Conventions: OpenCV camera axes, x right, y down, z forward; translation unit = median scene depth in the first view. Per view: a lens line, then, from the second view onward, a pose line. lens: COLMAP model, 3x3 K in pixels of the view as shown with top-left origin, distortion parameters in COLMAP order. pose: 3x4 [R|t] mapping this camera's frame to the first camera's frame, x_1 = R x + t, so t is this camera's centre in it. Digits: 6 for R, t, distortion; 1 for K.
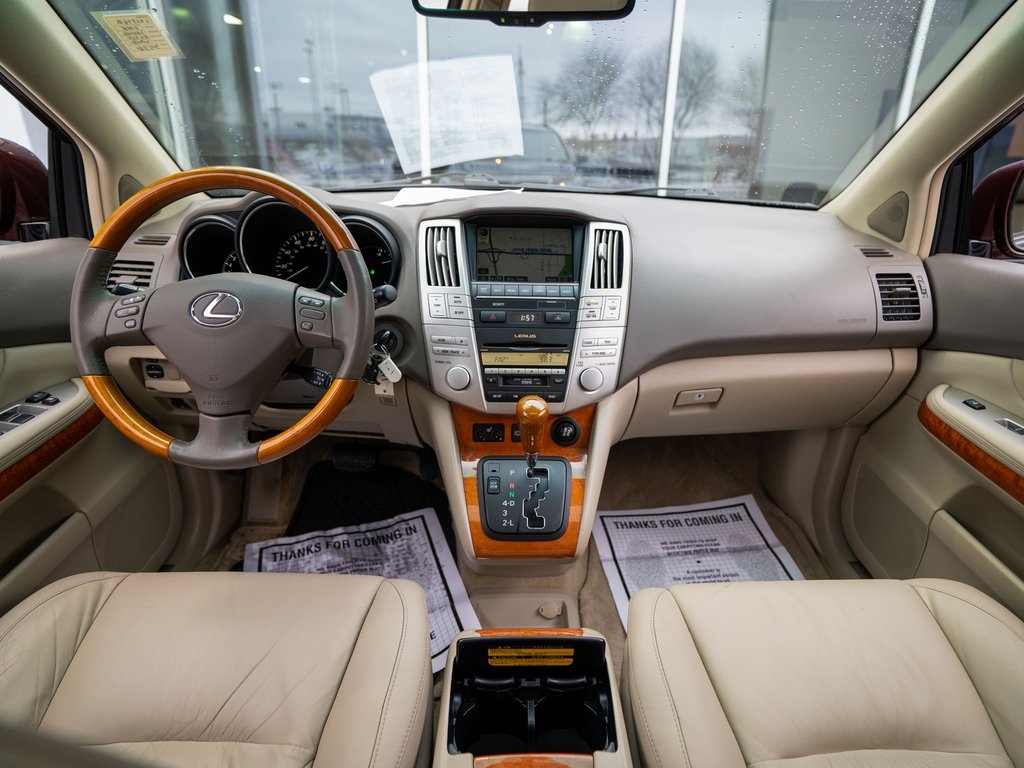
lens RADIAL K [[569.5, 0, 530.7], [0, 569.5, 390.8], [0, 0, 1]] dist [-0.038749, 0.017226]
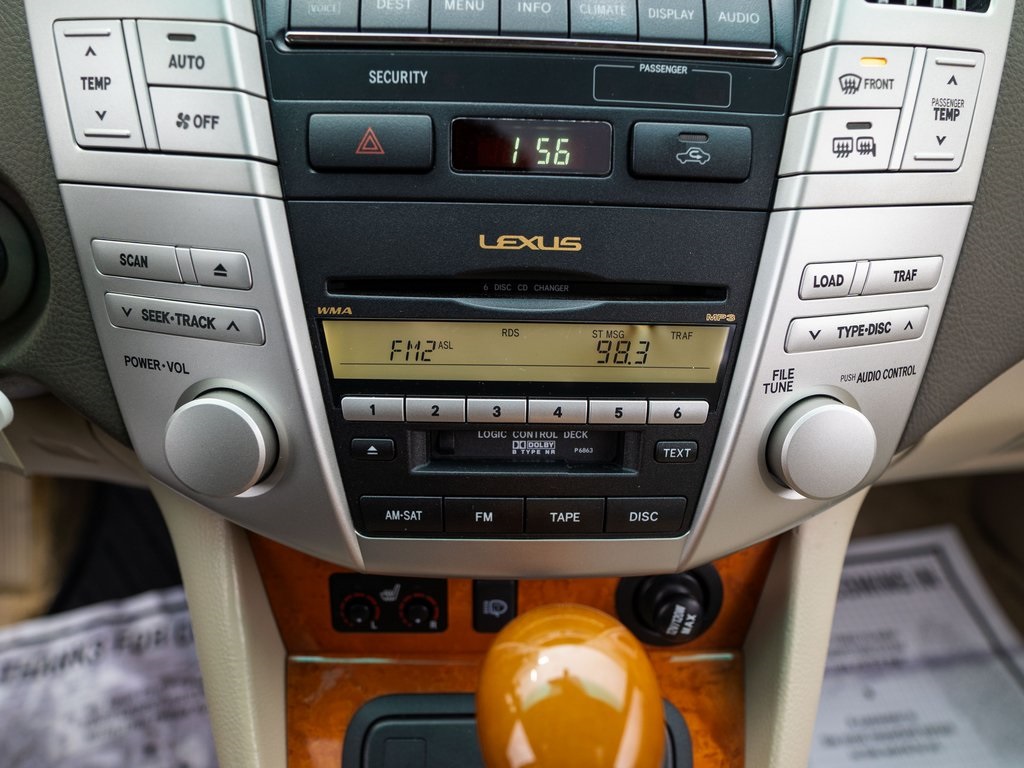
lens RADIAL K [[649.9, 0, 523.6], [0, 649.9, 420.1], [0, 0, 1]] dist [-0.075431, 0.038297]
pose [[0.999916, 0.012427, 0.003735, -0.011758], [-0.012970, 0.966030, 0.258104, -0.090783], [-0.000401, -0.258131, 0.966110, 0.727434]]
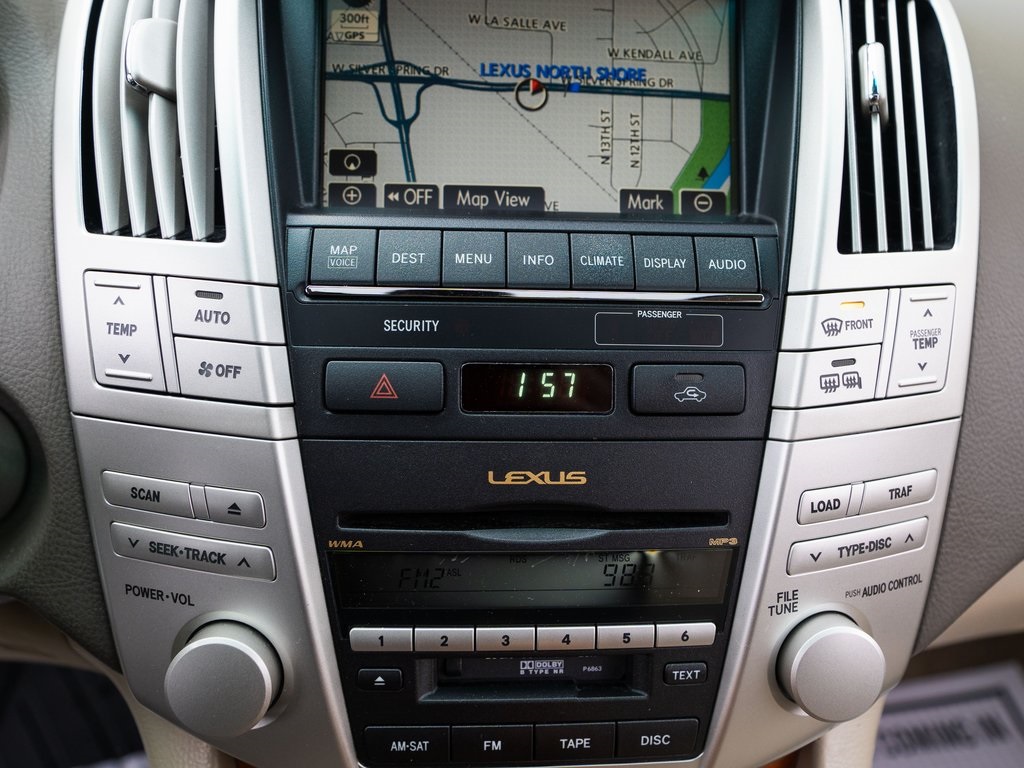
lens RADIAL K [[760.7, 0, 536.4], [0, 760.7, 377.9], [0, 0, 1]] dist [-0.061519, 0.048779]
pose [[0.999491, 0.003485, 0.031721, -0.018460], [-0.006391, 0.995741, 0.091976, -0.153294], [-0.031265, -0.092132, 0.995256, 0.690670]]
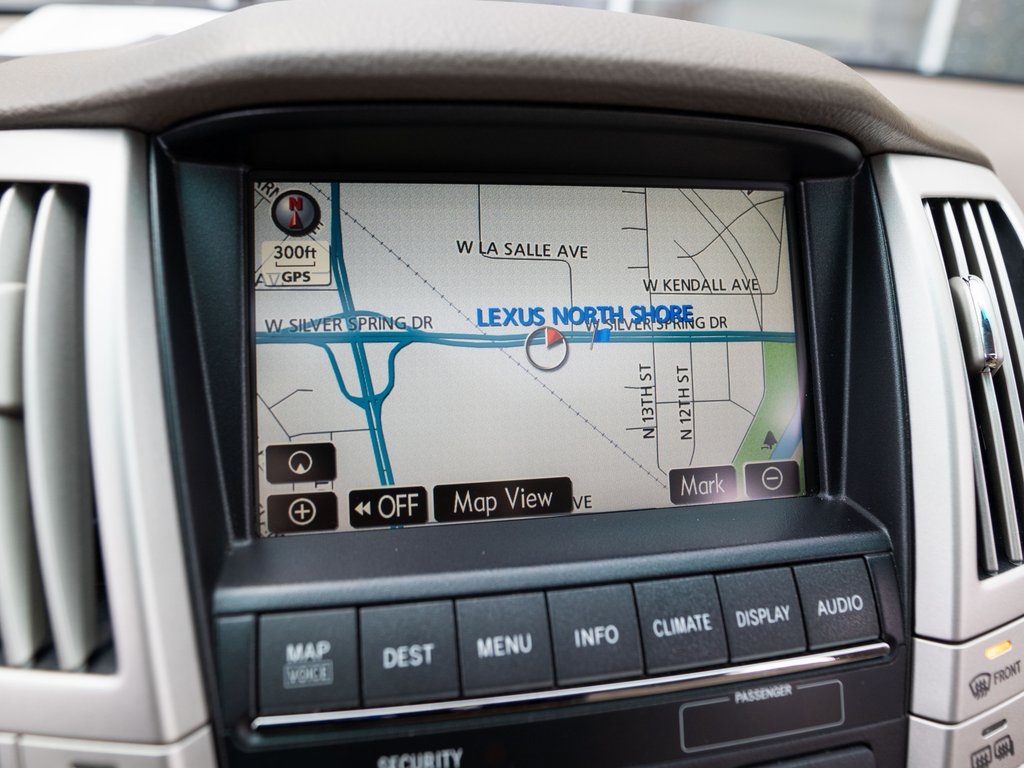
lens RADIAL K [[770.6, 0, 540.1], [0, 770.6, 344.2], [0, 0, 1]] dist [-0.067897, 0.032481]
pose [[0.982124, -0.032883, 0.185340, -0.056817], [0.027010, 0.999053, 0.034124, -0.252041], [-0.186286, -0.028508, 0.982082, 0.784946]]
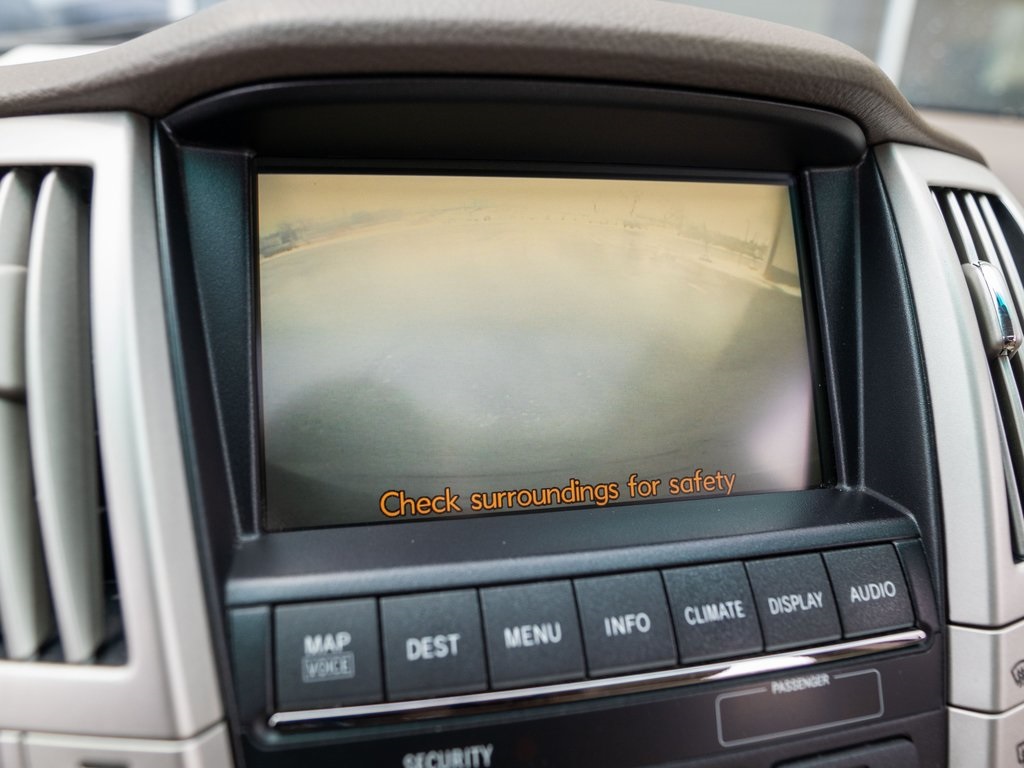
lens RADIAL K [[760.2, 0, 505.3], [0, 760.2, 368.7], [0, 0, 1]] dist [-0.067240, 0.031907]
pose [[0.979857, -0.042870, 0.195044, -0.071174], [0.044390, 0.999008, -0.003428, -0.233446], [-0.194704, 0.012017, 0.980788, 0.796744]]
